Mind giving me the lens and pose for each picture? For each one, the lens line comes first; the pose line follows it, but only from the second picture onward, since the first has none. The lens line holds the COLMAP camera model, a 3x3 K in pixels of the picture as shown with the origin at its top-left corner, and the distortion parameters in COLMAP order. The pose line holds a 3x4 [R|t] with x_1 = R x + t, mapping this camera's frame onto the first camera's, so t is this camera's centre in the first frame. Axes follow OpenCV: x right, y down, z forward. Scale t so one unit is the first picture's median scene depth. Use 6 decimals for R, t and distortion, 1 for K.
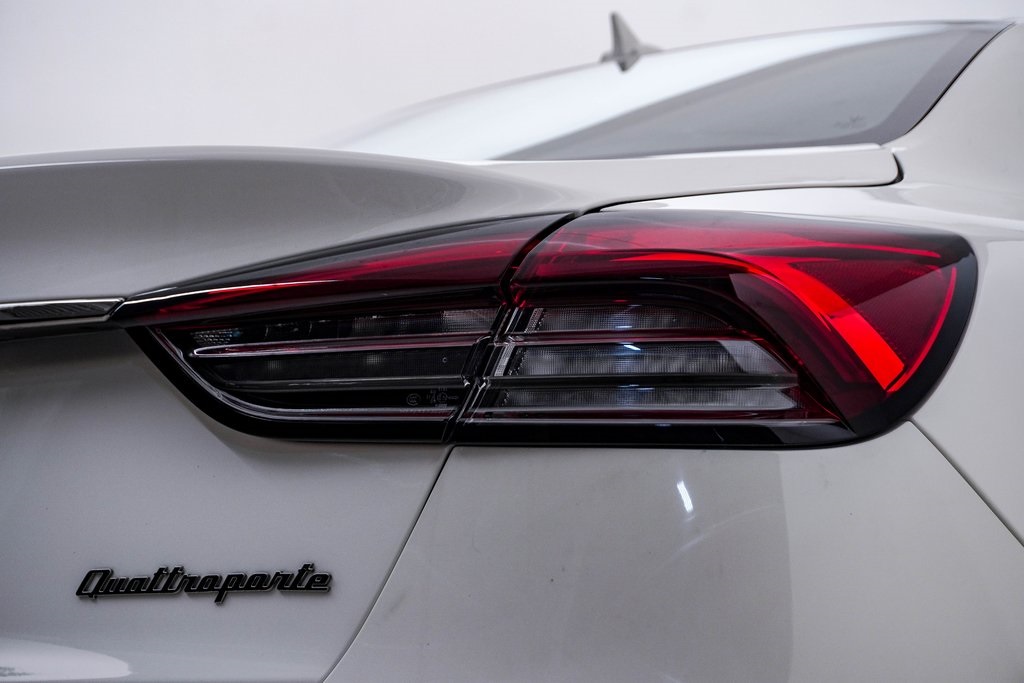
lens RADIAL K [[1879.8, 0, 516.0], [0, 1879.8, 333.0], [0, 0, 1]] dist [0.541632, 0.000000]
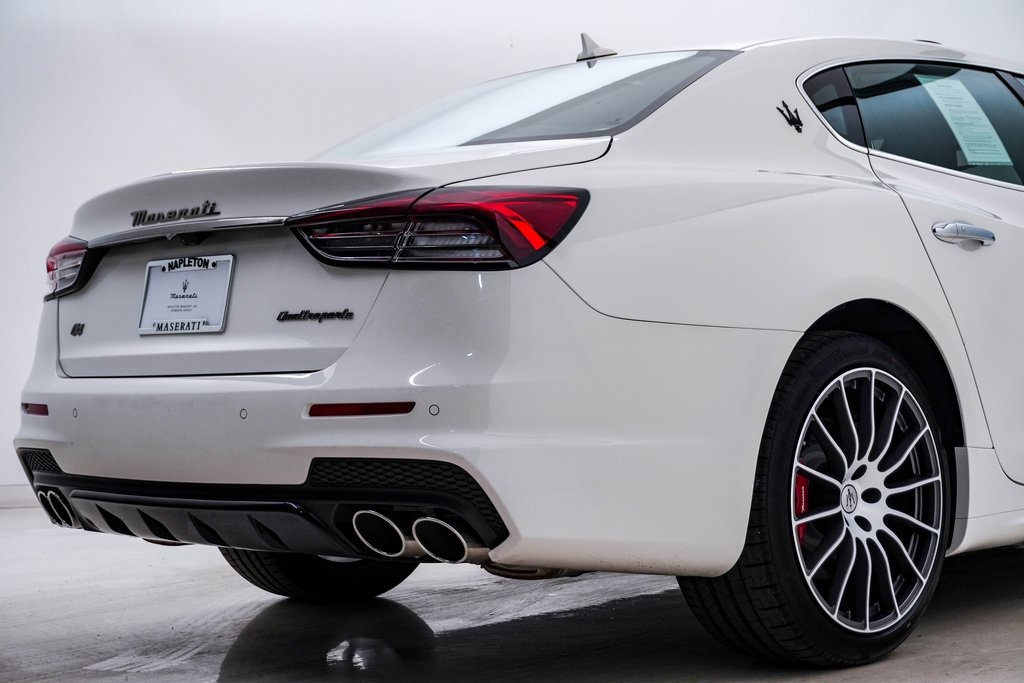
lens RADIAL K [[1841.9, 0, 514.1], [0, 1841.9, 338.7], [0, 0, 1]] dist [0.079316, 0.000000]
pose [[0.987413, 0.003844, -0.158119, 0.589671], [0.011131, 0.995537, 0.093716, -0.096934], [0.157773, -0.094297, 0.982963, -1.743988]]
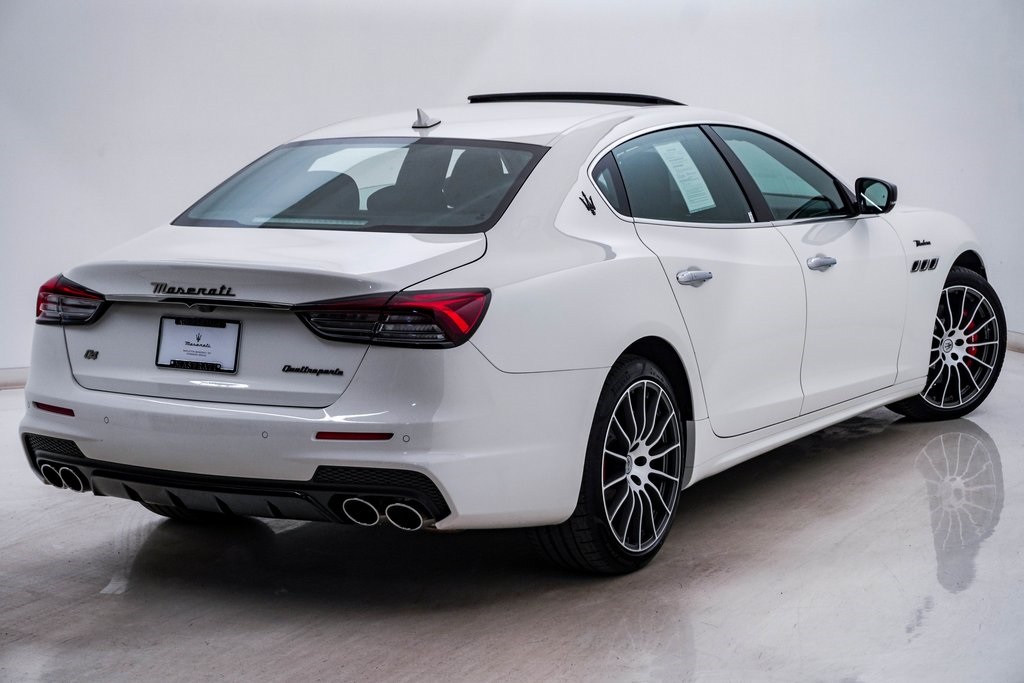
lens RADIAL K [[2163.0, 0, 510.6], [0, 2163.0, 344.5], [0, 0, 1]] dist [0.199406, 0.000000]
pose [[0.996357, 0.007488, 0.084950, -0.134672], [-0.025875, 0.975723, 0.217474, -1.054987], [-0.081259, -0.218880, 0.972362, -3.994929]]
